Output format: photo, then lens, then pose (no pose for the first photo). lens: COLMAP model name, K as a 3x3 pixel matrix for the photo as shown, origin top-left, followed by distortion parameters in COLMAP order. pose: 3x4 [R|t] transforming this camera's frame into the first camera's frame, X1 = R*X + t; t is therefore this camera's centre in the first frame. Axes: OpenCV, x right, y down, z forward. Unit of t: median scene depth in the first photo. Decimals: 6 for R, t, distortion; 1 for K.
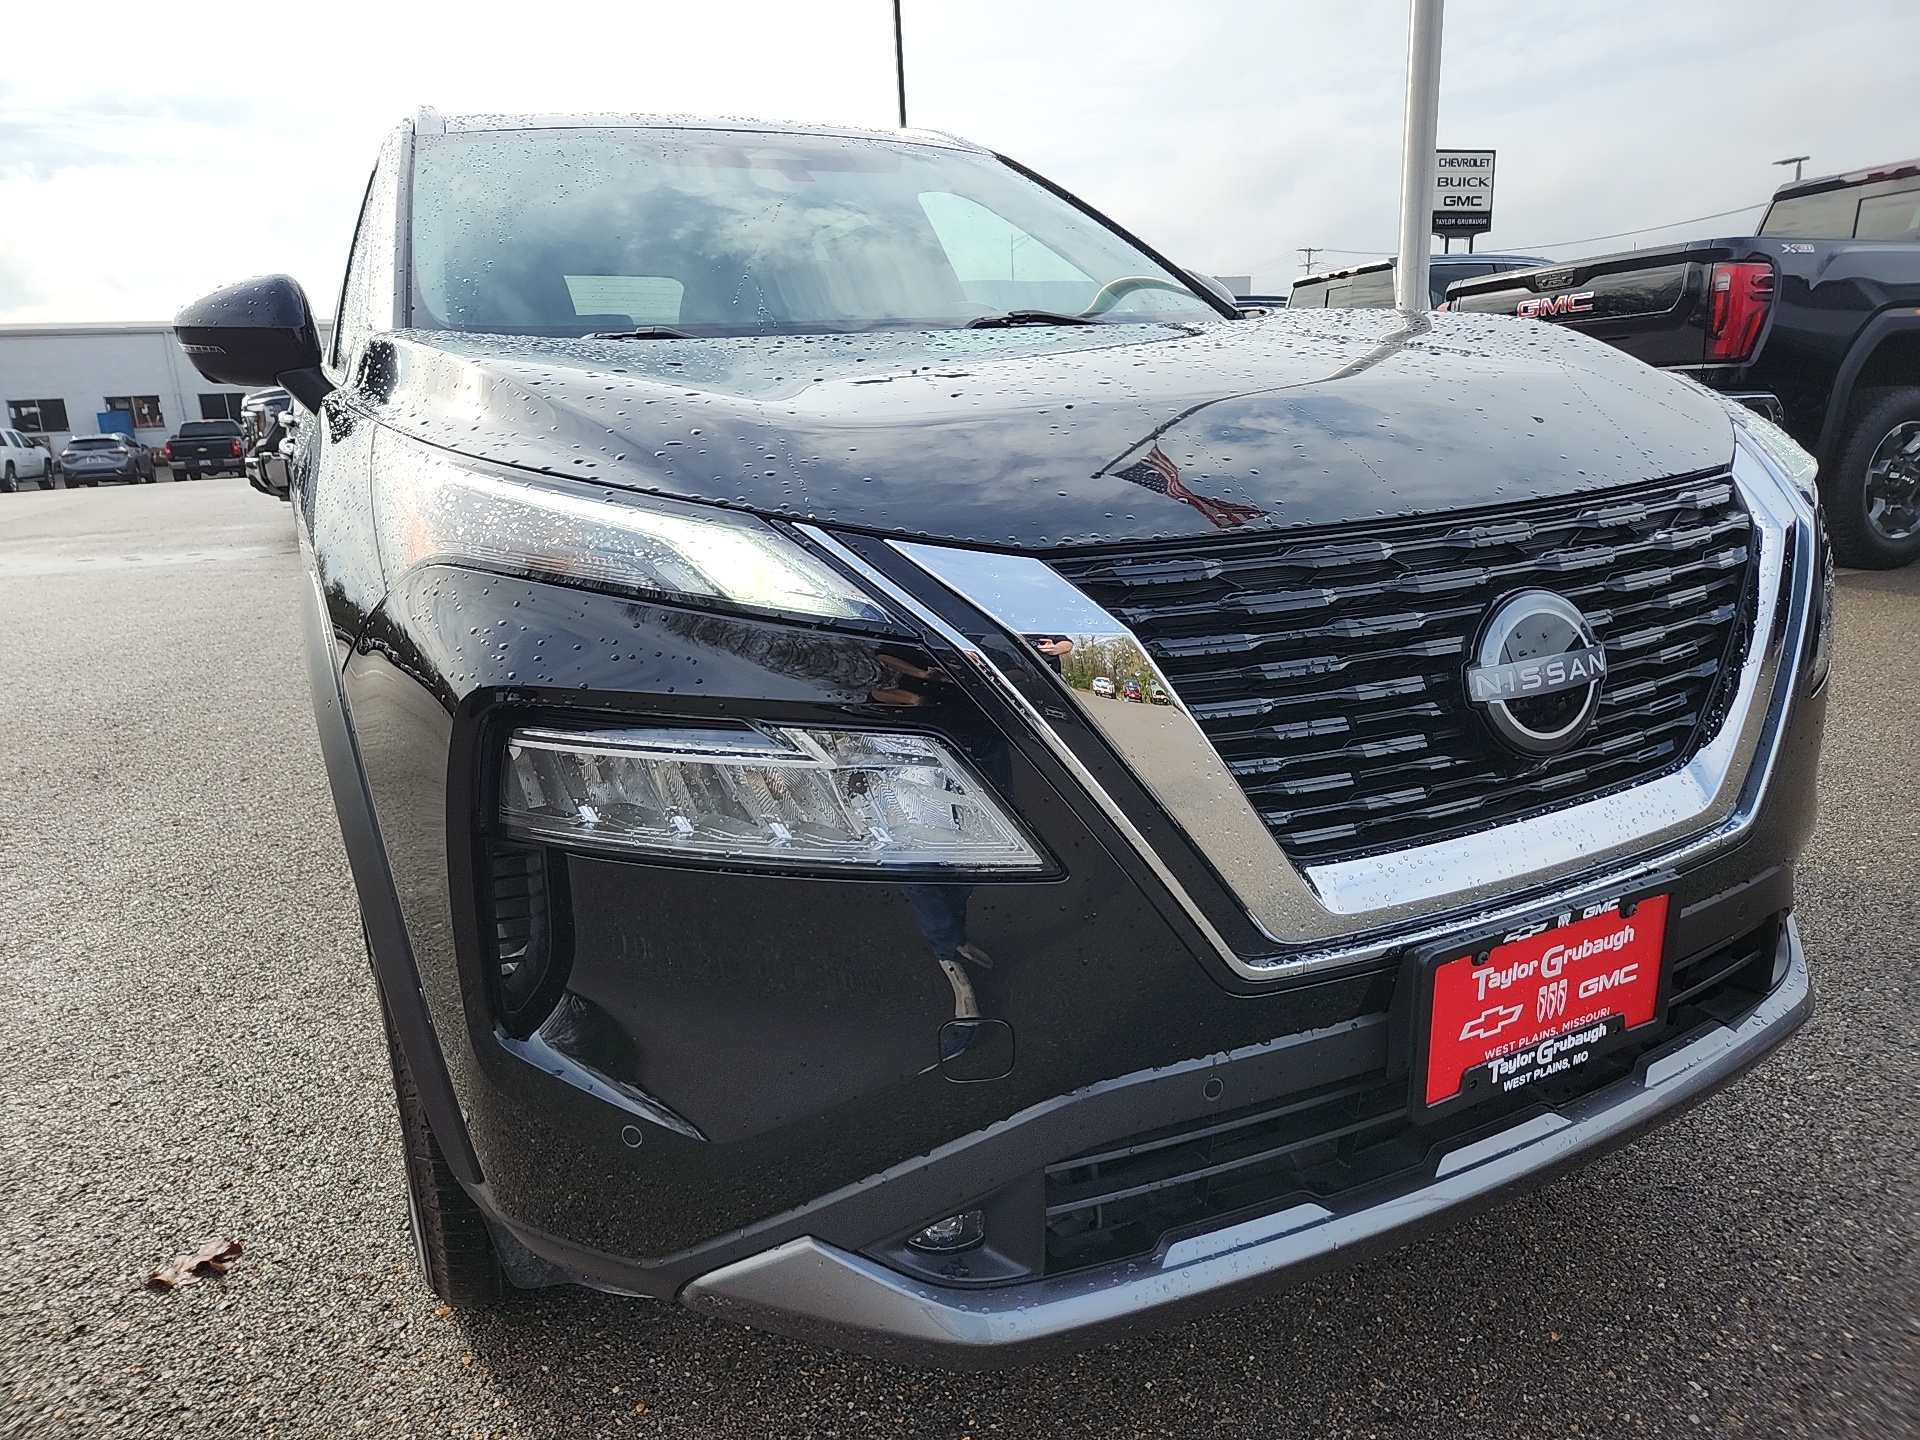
lens RADIAL K [[1308.6, 0, 956.3], [0, 1308.6, 720.2], [0, 0, 1]] dist [0.052326, -0.034520]
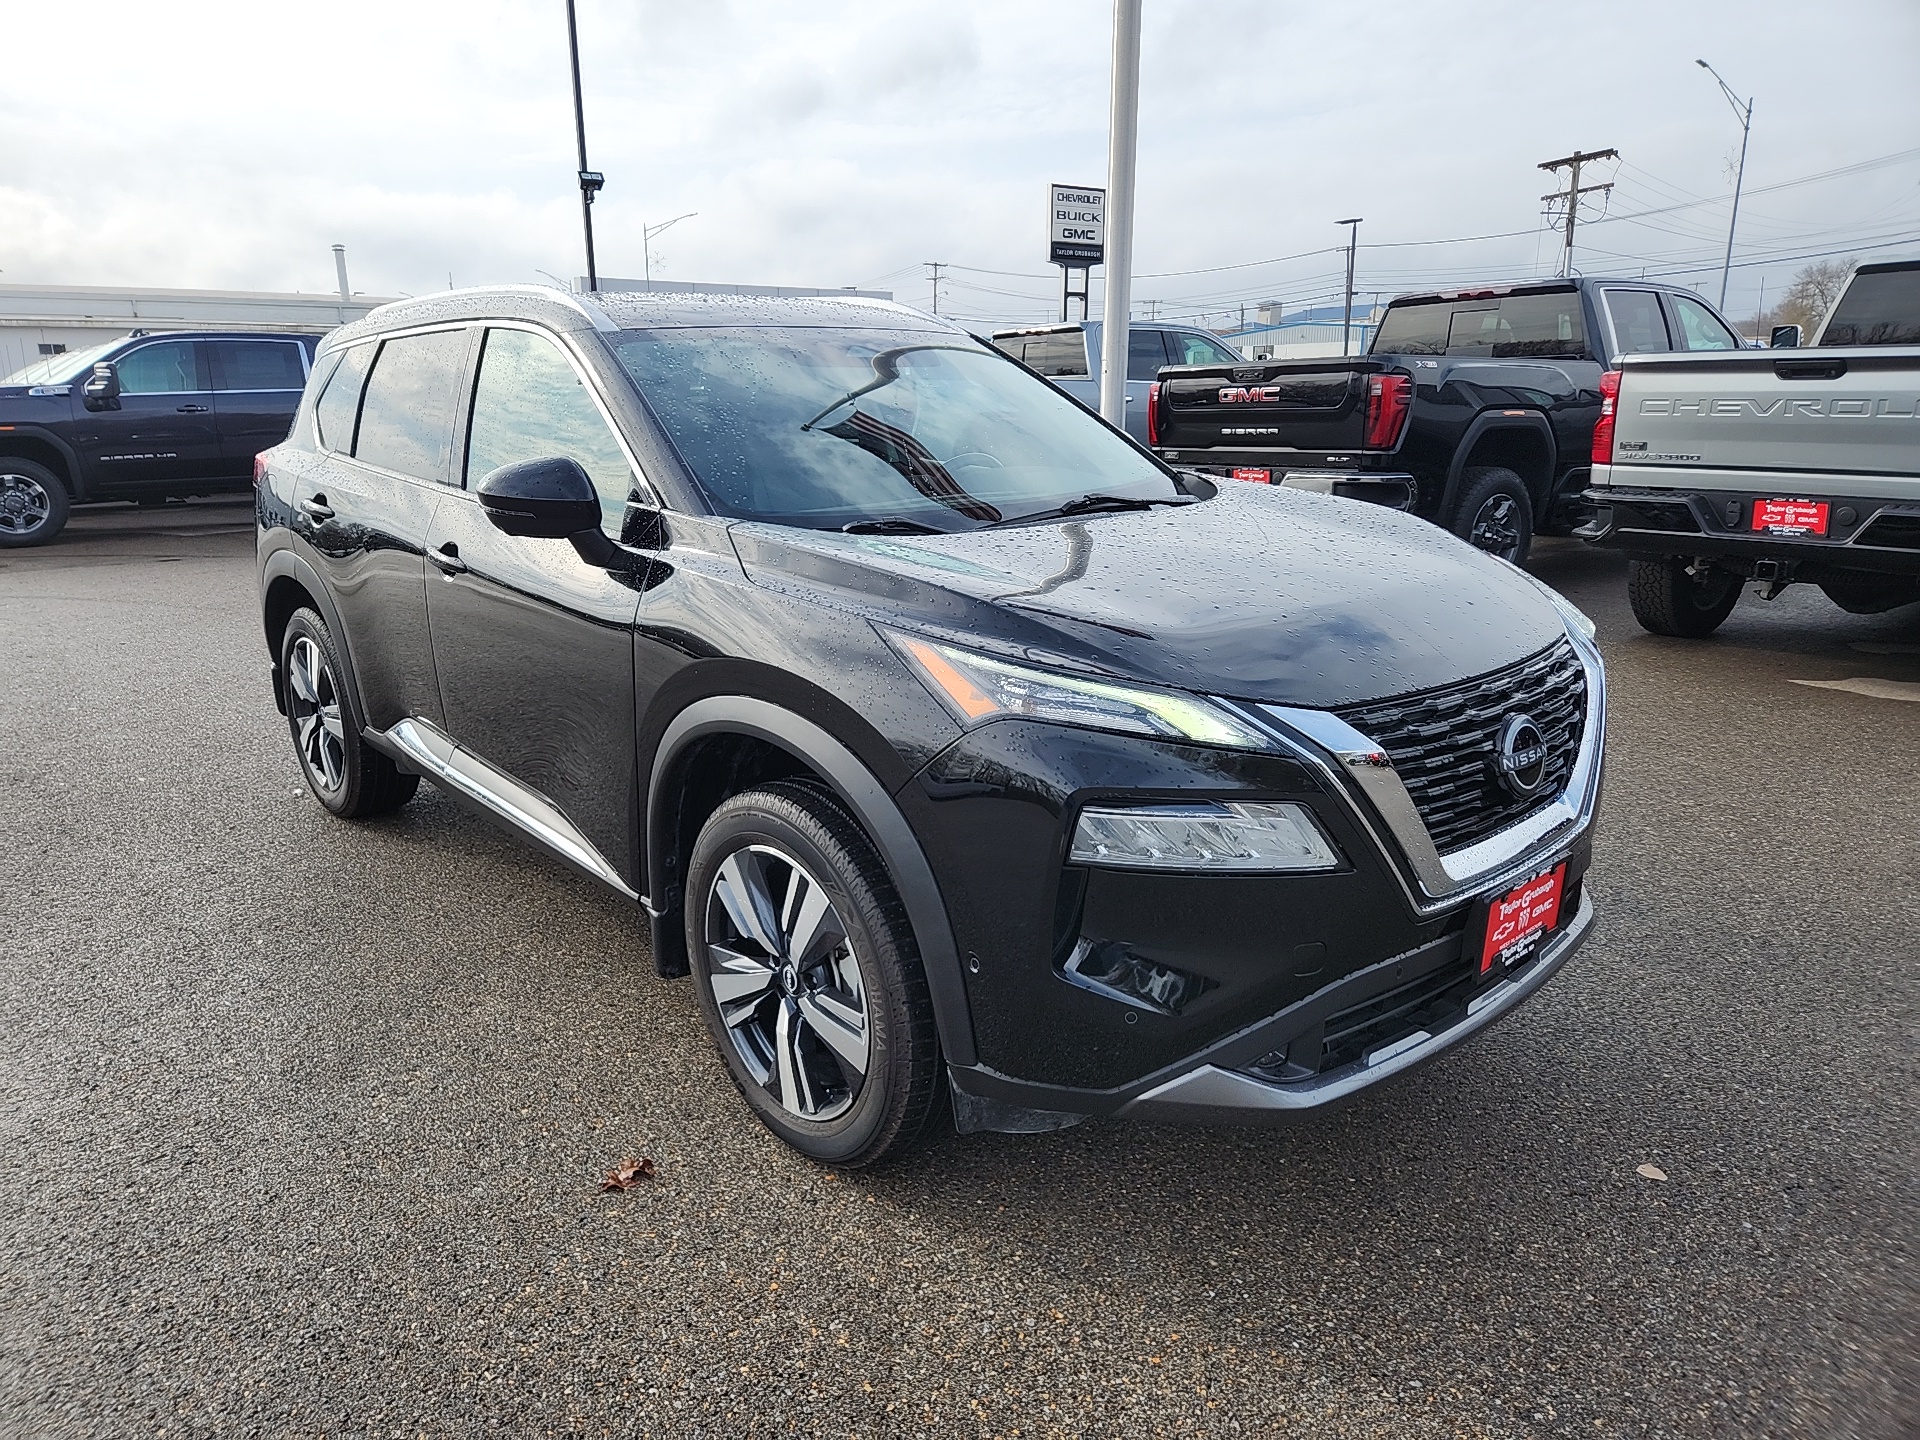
lens RADIAL K [[1308.6, 0, 933.3], [0, 1308.6, 729.7], [0, 0, 1]] dist [0.052326, -0.034520]
pose [[0.967424, -0.029560, 0.251432, -0.913705], [0.027962, 0.999560, 0.009924, -0.117837], [-0.251615, -0.002570, 0.967824, -0.706460]]
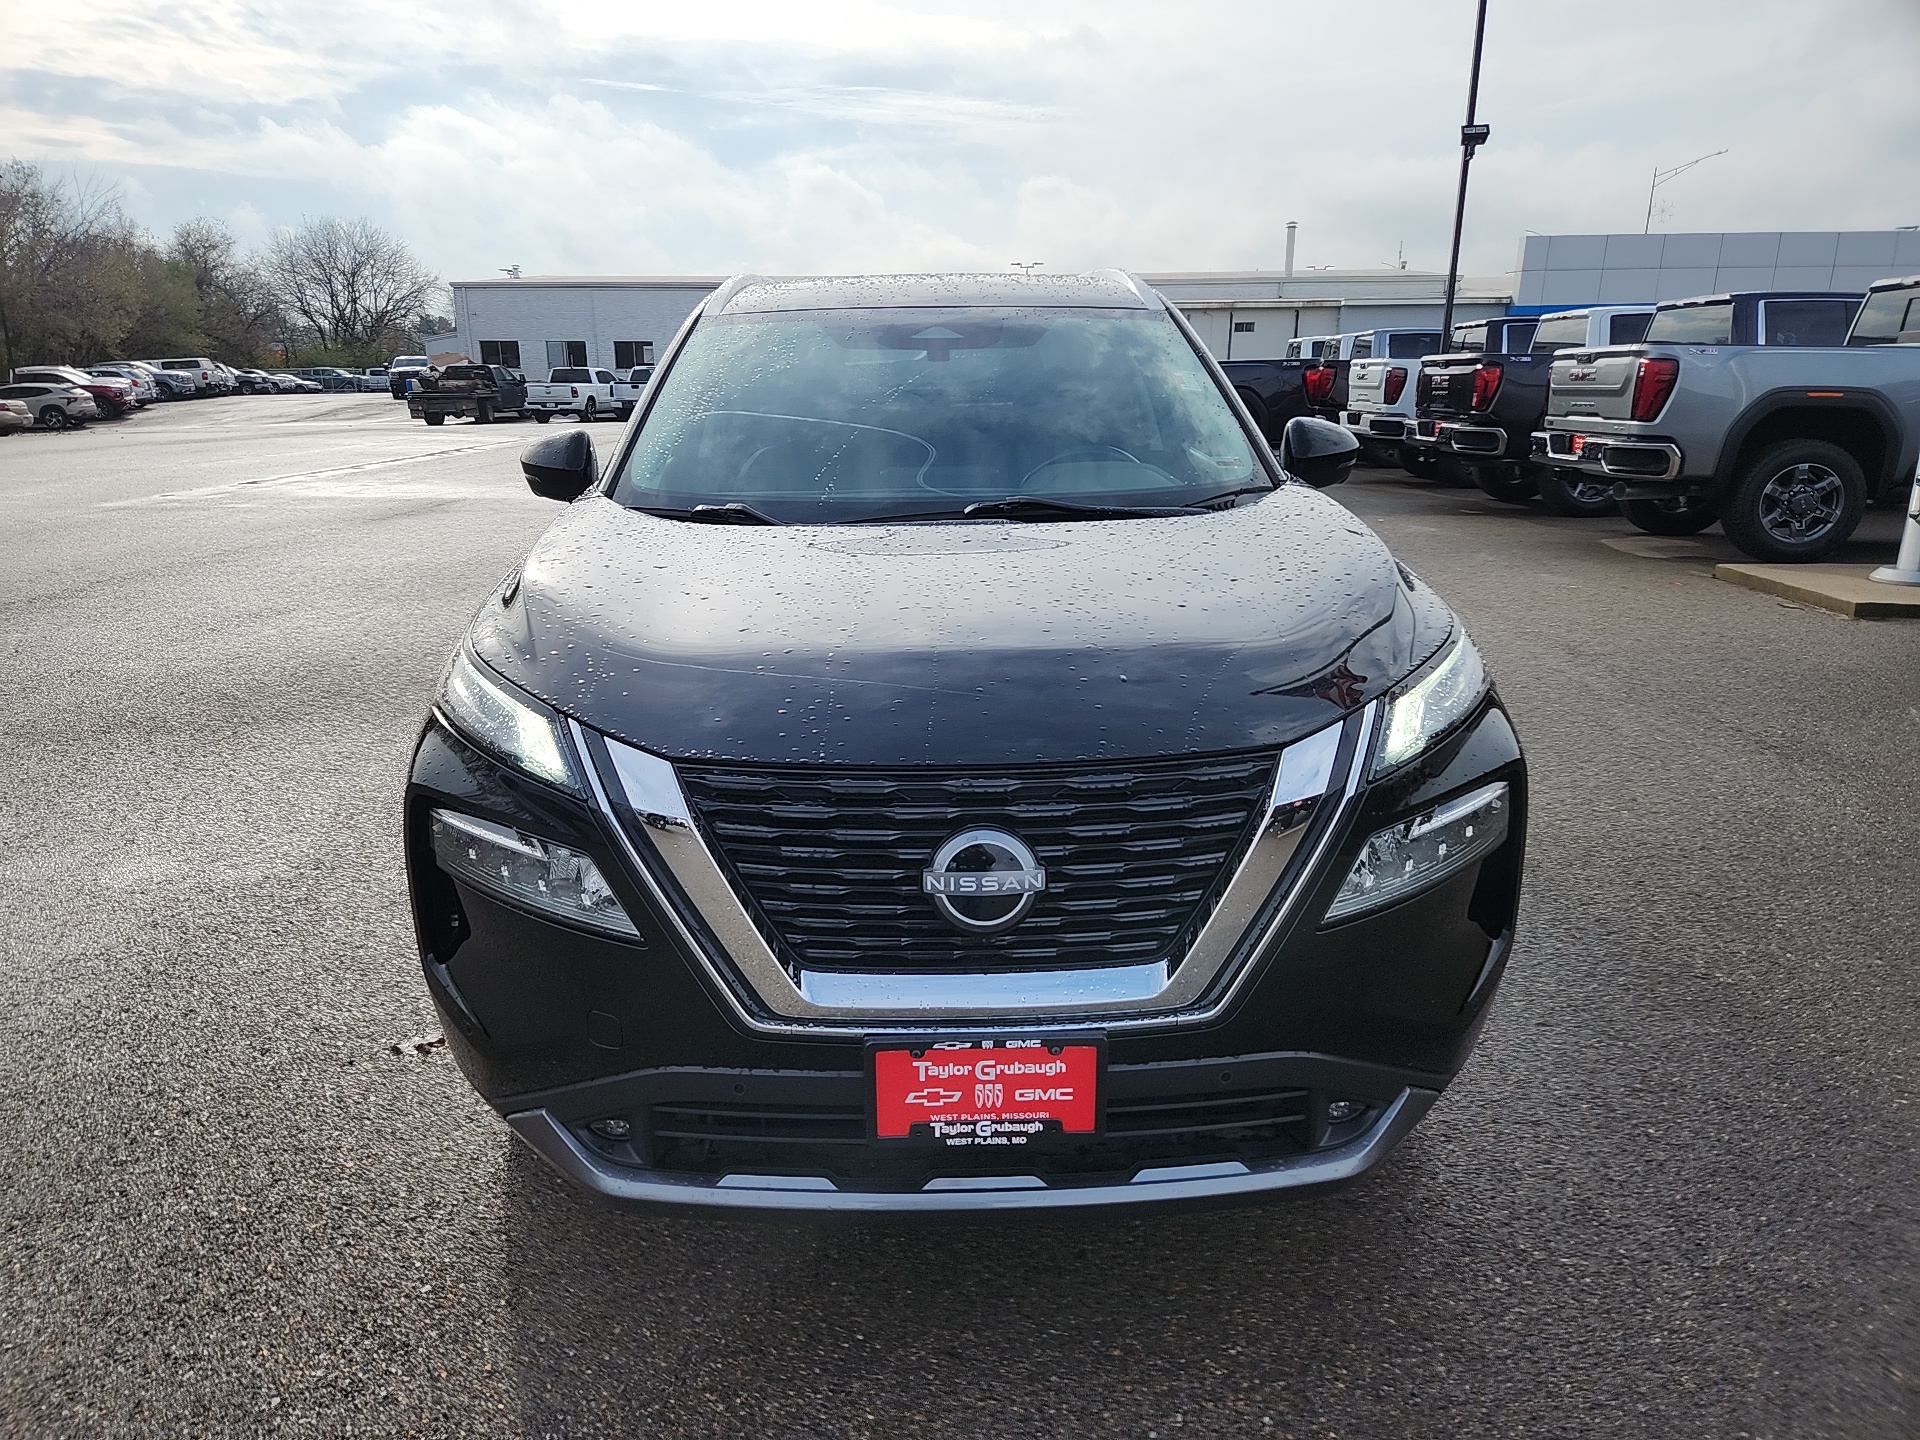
lens RADIAL K [[1308.6, 0, 952.2], [0, 1308.6, 726.8], [0, 0, 1]] dist [0.052326, -0.034520]
pose [[0.903402, 0.161018, -0.397414, 0.956129], [-0.144301, 0.986923, 0.071842, -0.307237], [0.403785, -0.007555, 0.914823, -0.382059]]
